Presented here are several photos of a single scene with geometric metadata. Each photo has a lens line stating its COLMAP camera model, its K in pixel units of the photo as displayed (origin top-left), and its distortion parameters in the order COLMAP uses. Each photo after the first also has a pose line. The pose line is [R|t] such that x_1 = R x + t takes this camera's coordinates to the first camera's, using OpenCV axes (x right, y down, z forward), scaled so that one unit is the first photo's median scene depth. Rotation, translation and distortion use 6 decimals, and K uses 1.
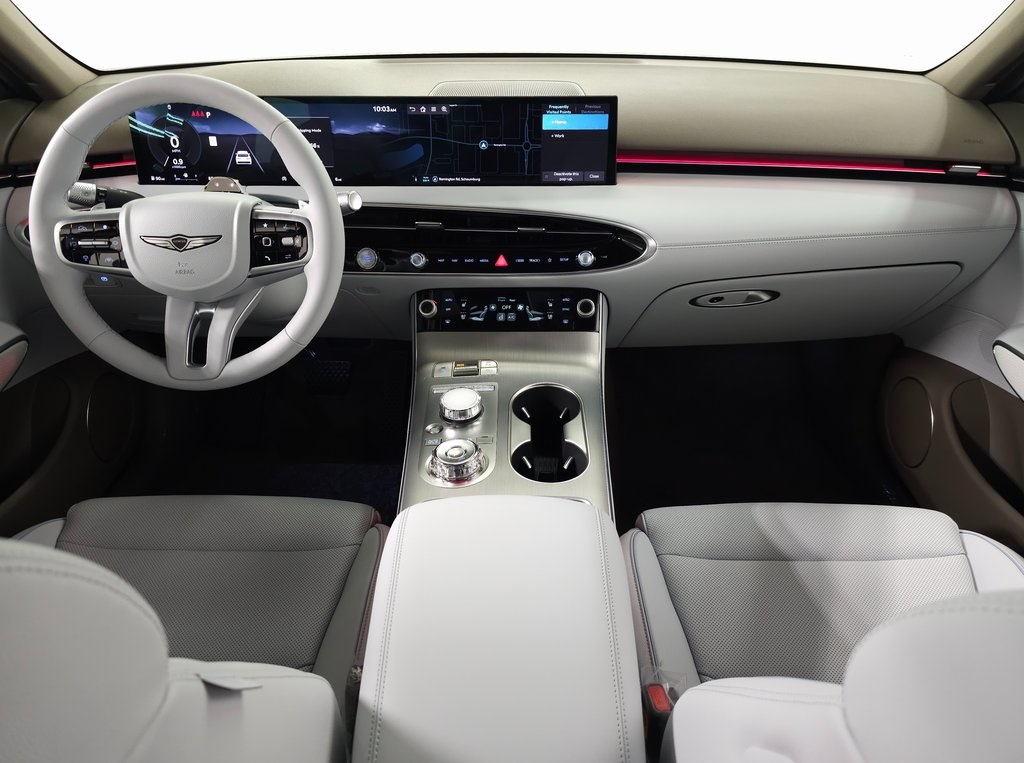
lens RADIAL K [[678.3, 0, 512.0], [0, 678.3, 381.5], [0, 0, 1]] dist [0.034653, -0.040885]
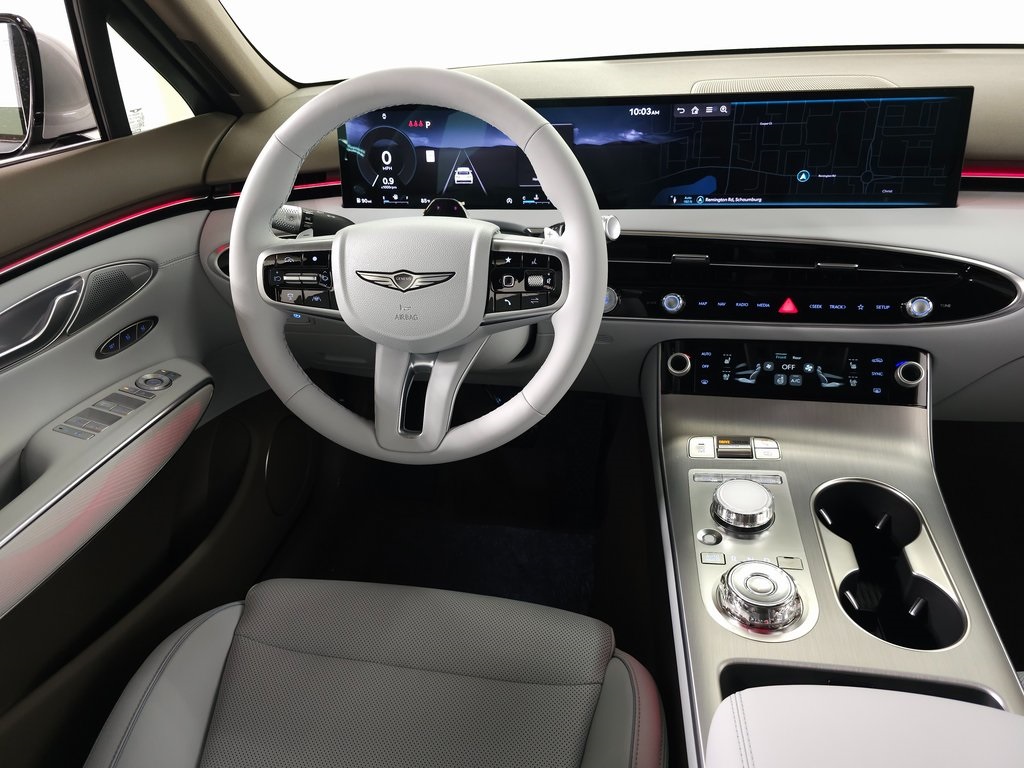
lens RADIAL K [[677.0, 0, 511.9], [0, 677.0, 379.7], [0, 0, 1]] dist [0.065694, -0.110097]
pose [[0.983186, 0.044560, -0.177086, -0.182799], [-0.050651, 0.998265, -0.030019, -0.059551], [0.175441, 0.038484, 0.983737, 0.210400]]
